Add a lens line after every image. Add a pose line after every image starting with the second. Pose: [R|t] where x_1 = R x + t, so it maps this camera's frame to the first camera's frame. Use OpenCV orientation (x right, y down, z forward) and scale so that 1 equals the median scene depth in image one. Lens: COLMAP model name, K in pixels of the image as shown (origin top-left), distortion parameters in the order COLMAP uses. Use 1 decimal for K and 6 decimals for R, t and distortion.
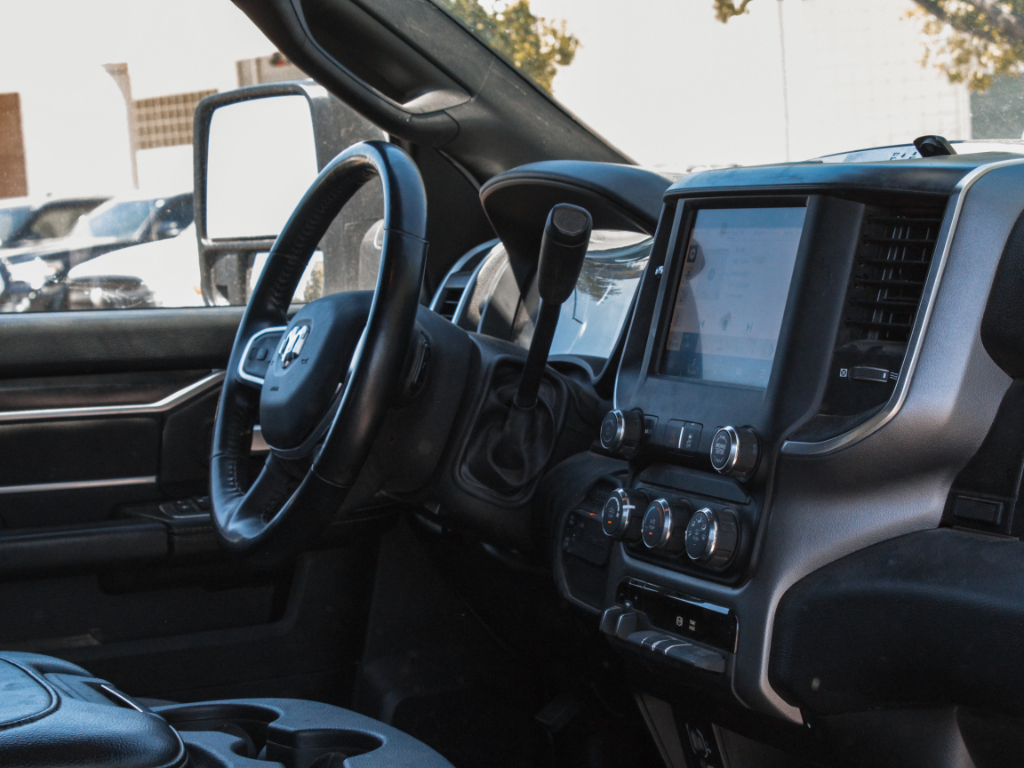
lens RADIAL K [[2140.0, 0, 512.0], [0, 2140.0, 384.0], [0, 0, 1]] dist [-0.008398, -0.152295]
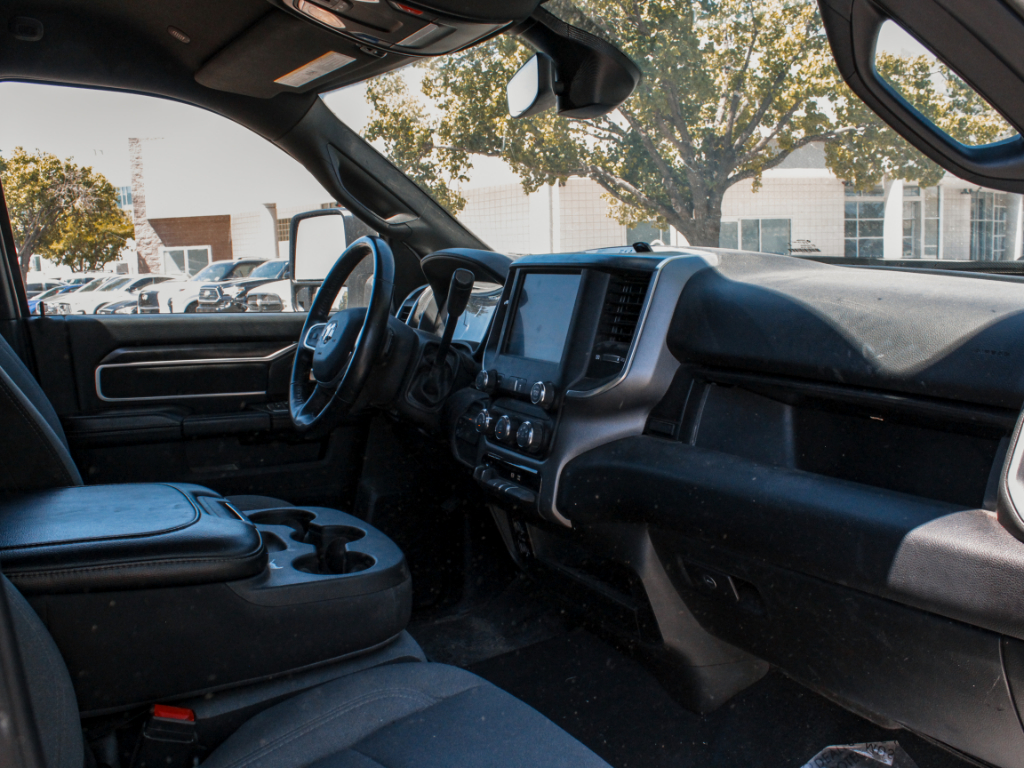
lens RADIAL K [[902.5, 0, 512.0], [0, 902.5, 384.0], [0, 0, 1]] dist [-0.200729, 0.172616]
pose [[0.995843, 0.024845, 0.087632, 0.000123], [-0.028602, 0.998713, 0.041887, -0.010719], [-0.086478, -0.044219, 0.995272, 0.127214]]
